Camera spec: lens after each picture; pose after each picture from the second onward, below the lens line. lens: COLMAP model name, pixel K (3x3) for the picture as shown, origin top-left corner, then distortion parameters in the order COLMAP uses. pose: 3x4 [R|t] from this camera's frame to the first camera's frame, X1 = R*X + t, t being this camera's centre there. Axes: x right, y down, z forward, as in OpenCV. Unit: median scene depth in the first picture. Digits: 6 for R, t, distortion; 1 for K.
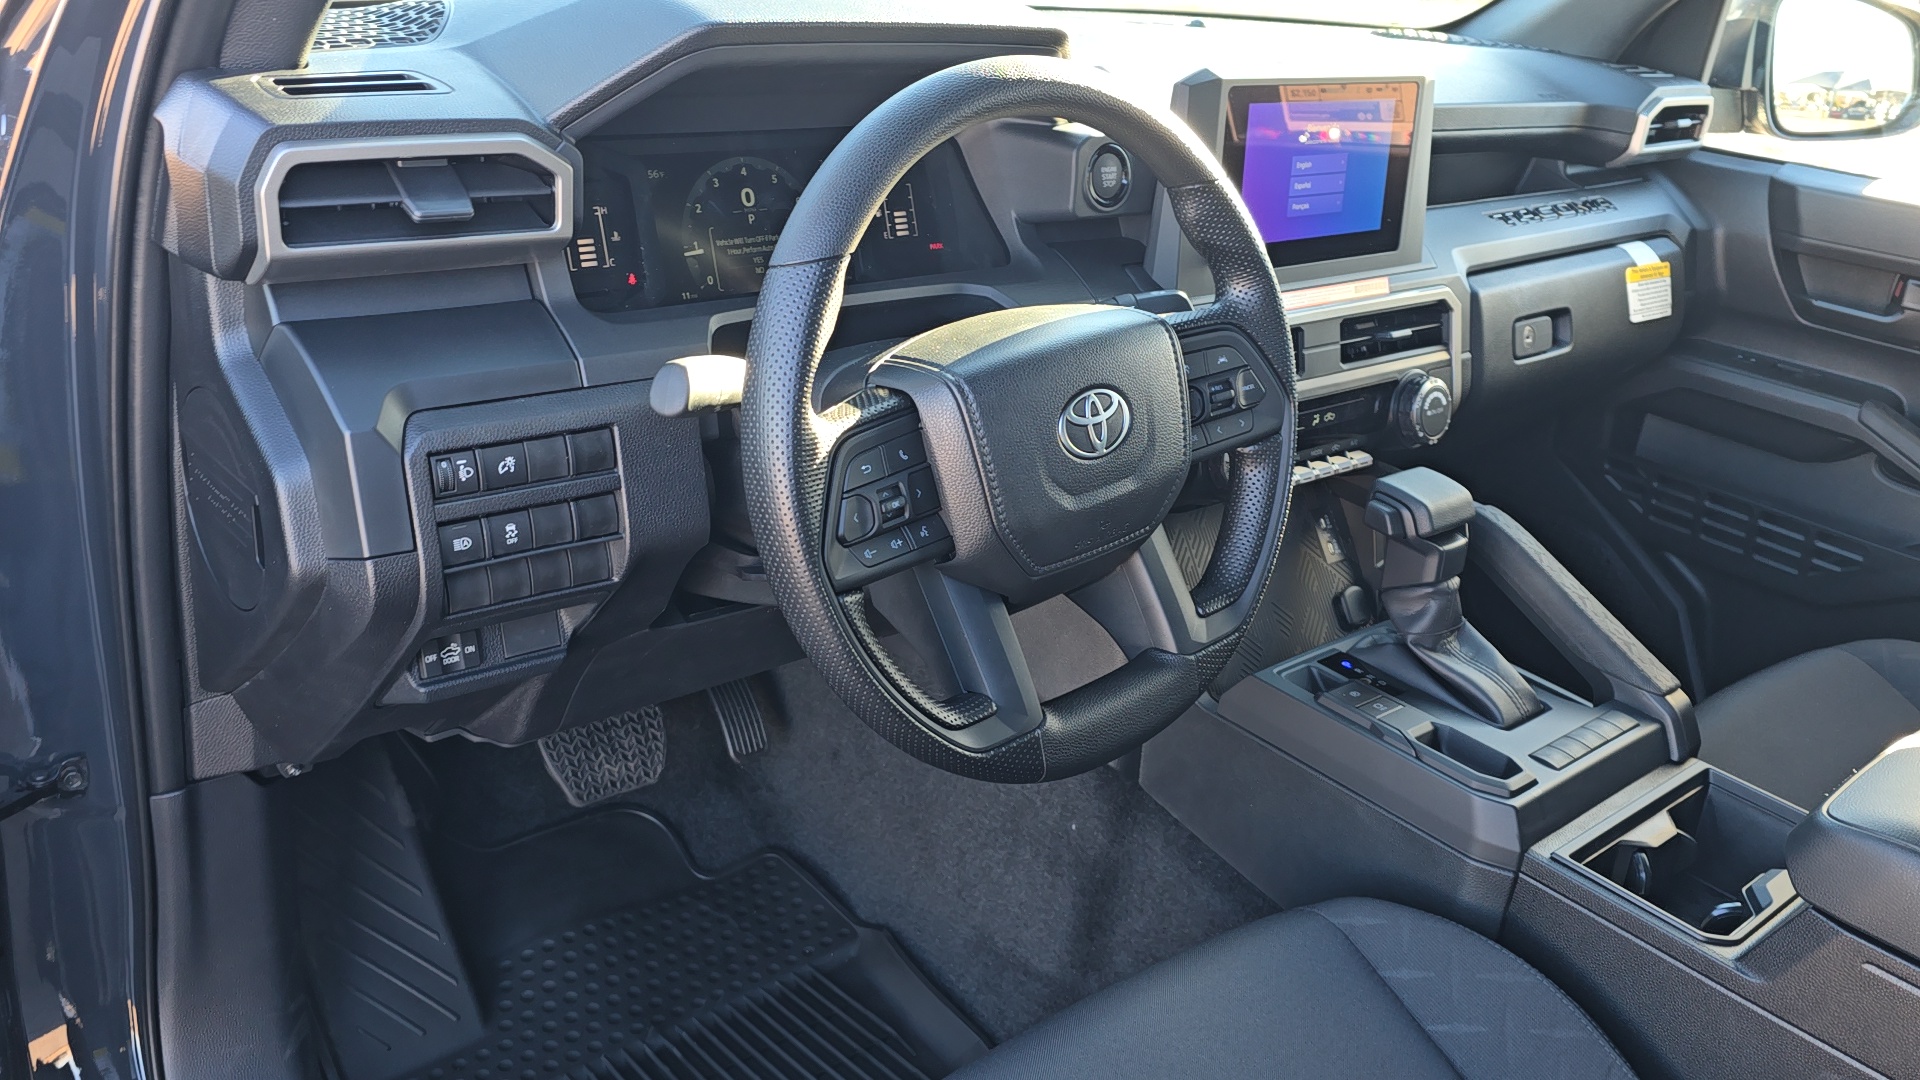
lens RADIAL K [[1593.3, 0, 968.3], [0, 1593.3, 543.7], [0, 0, 1]] dist [0.002963, 0.000097]
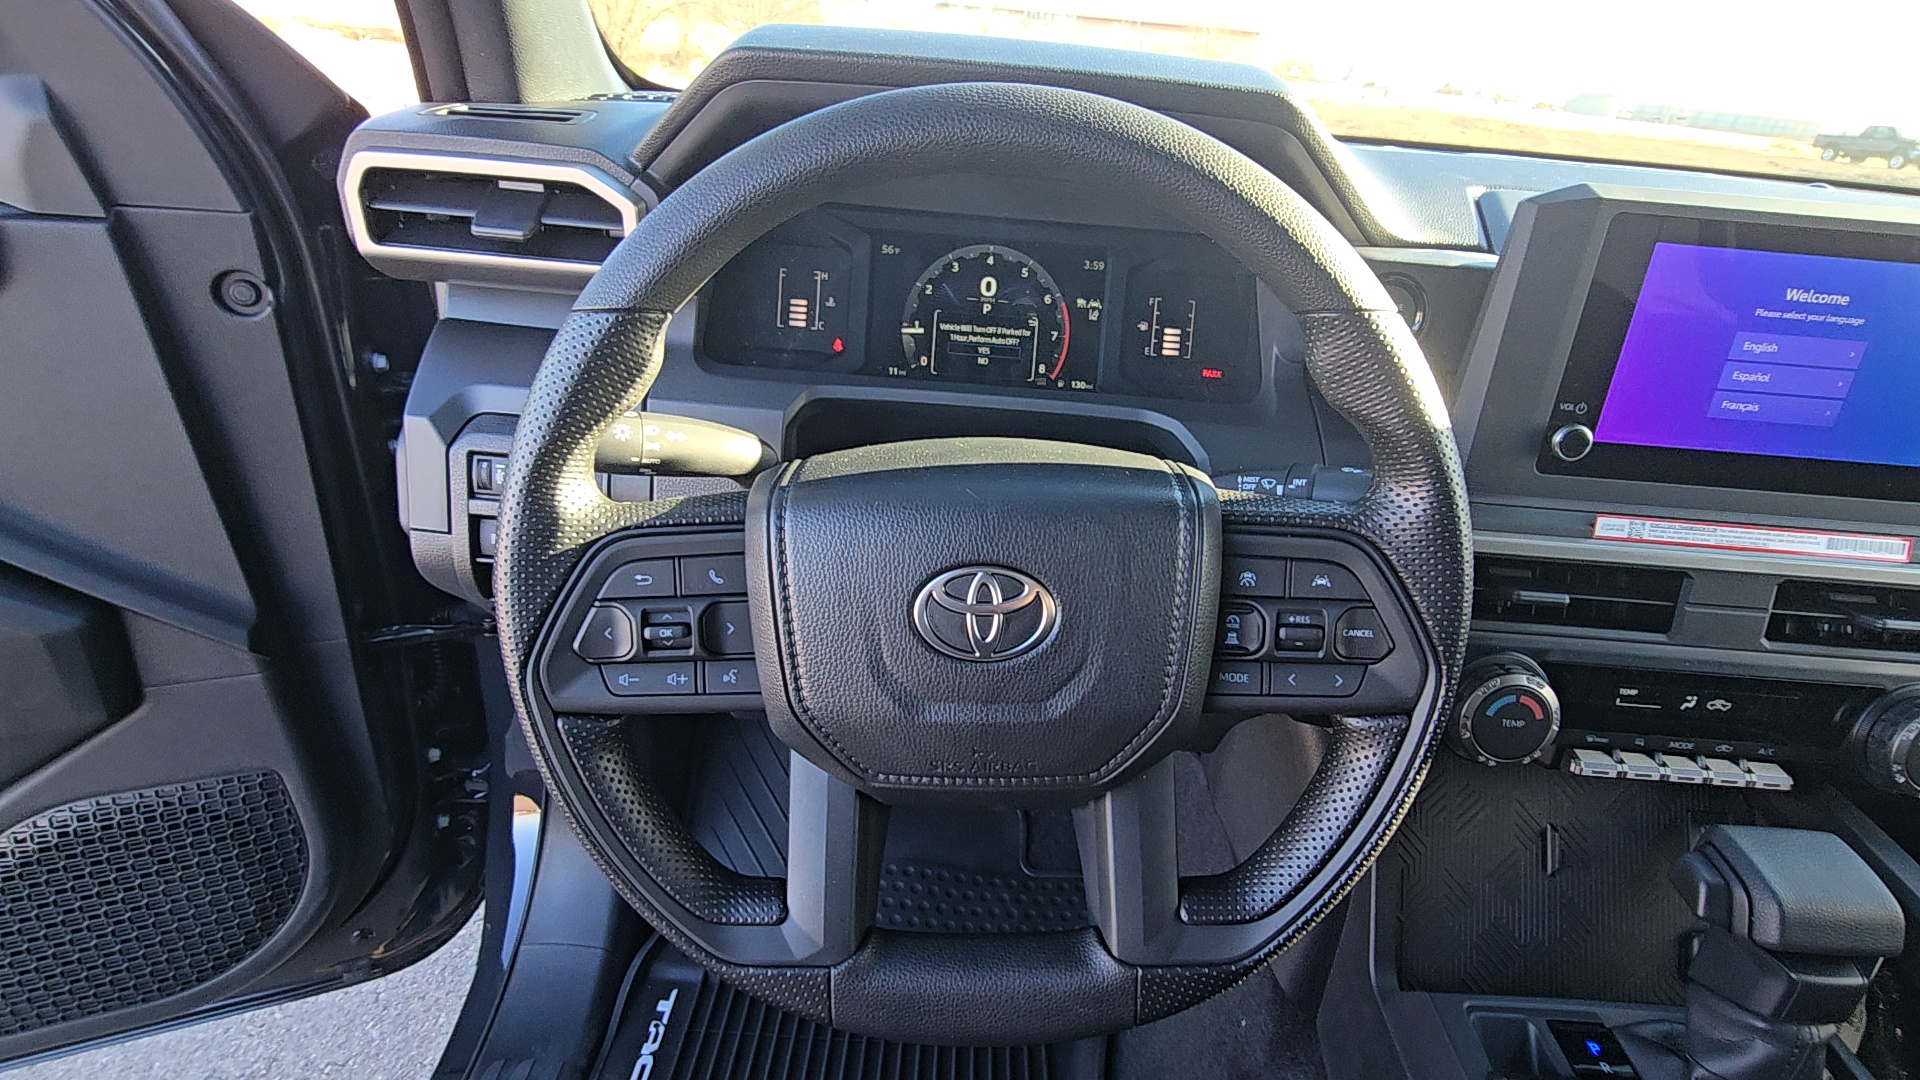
lens RADIAL K [[968.7, 0, 976.1], [0, 968.7, 547.3], [0, 0, 1]] dist [0.002439, 0.000025]
pose [[0.744639, 0.270077, -0.610386, 0.268699], [-0.271766, 0.957926, 0.092312, -0.116053], [0.609636, 0.097143, 0.786707, 0.538929]]
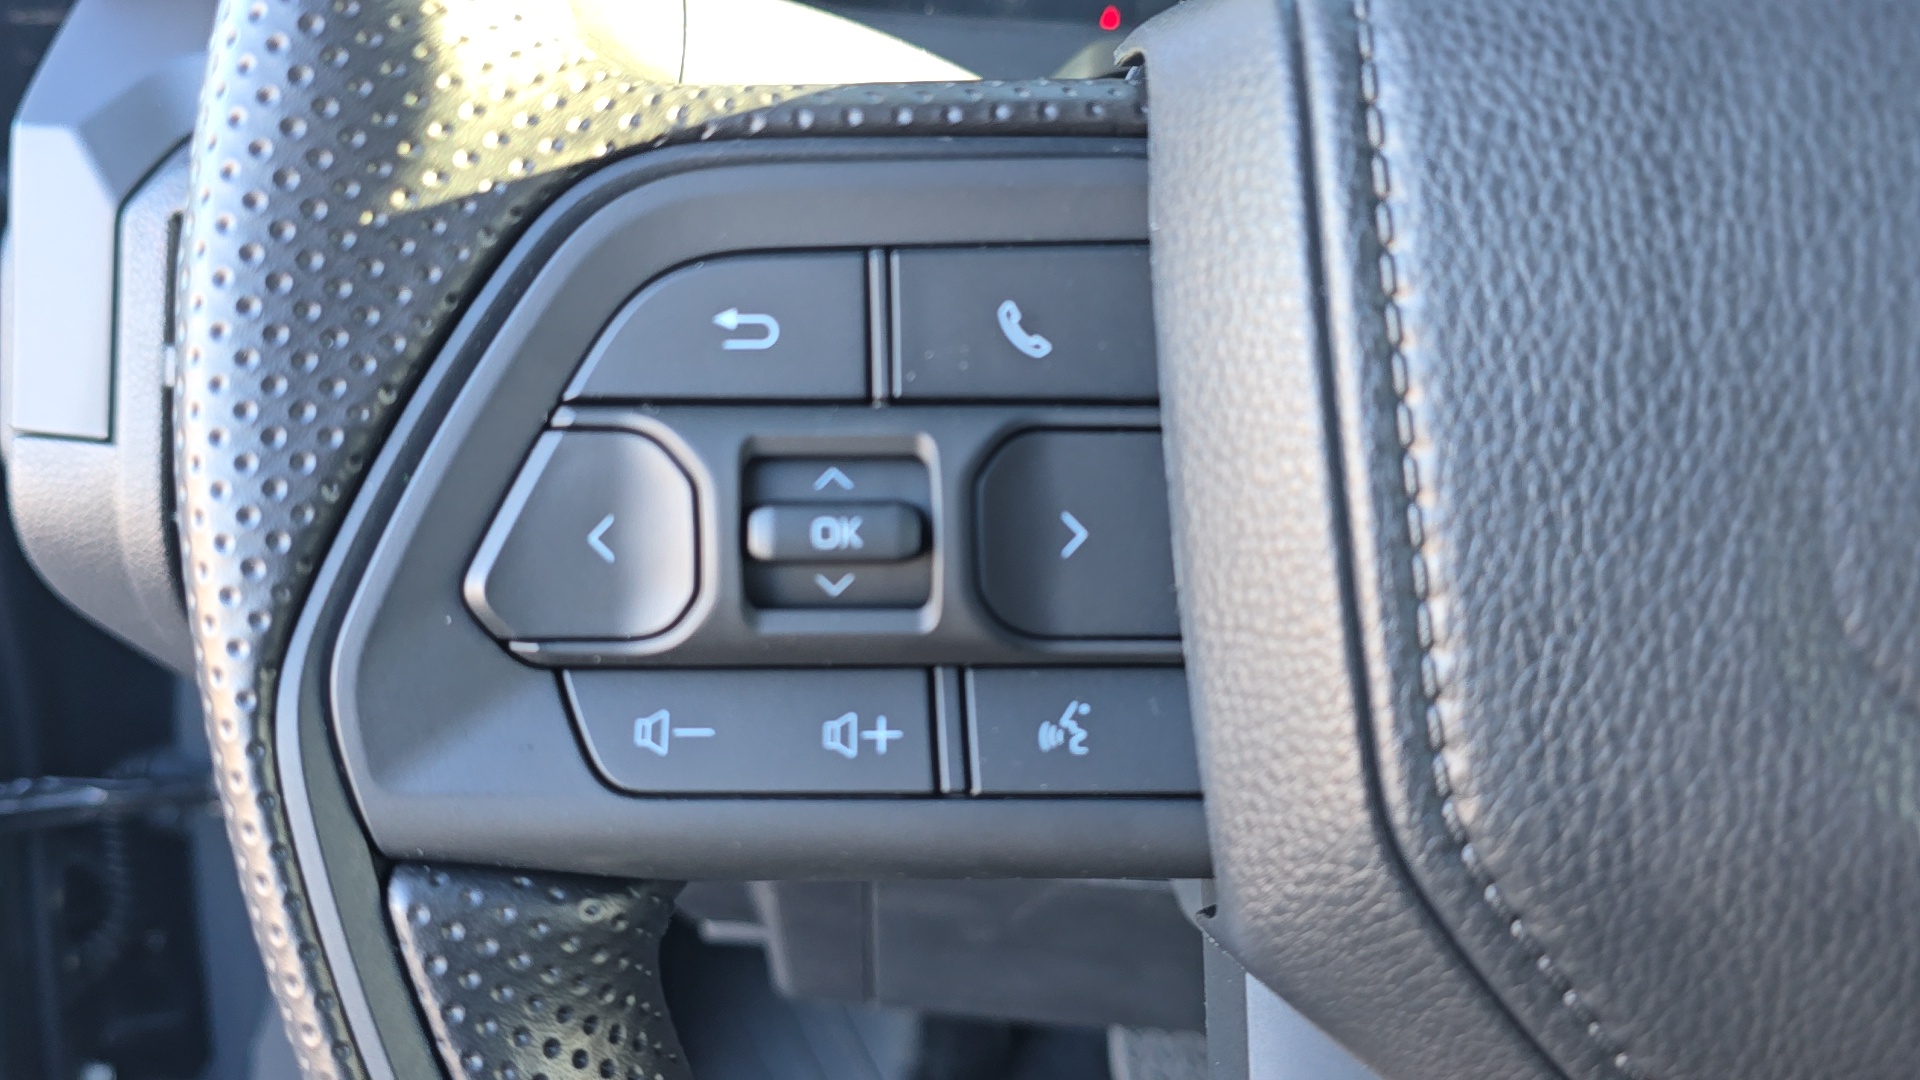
lens RADIAL K [[1593.3, 0, 955.5], [0, 1593.3, 605.0], [0, 0, 1]] dist [0.002963, 0.000097]
pose [[0.706479, 0.211701, -0.675330, 0.092461], [-0.276257, 0.961006, 0.012254, -0.025871], [0.651590, 0.177907, 0.737414, 0.647508]]
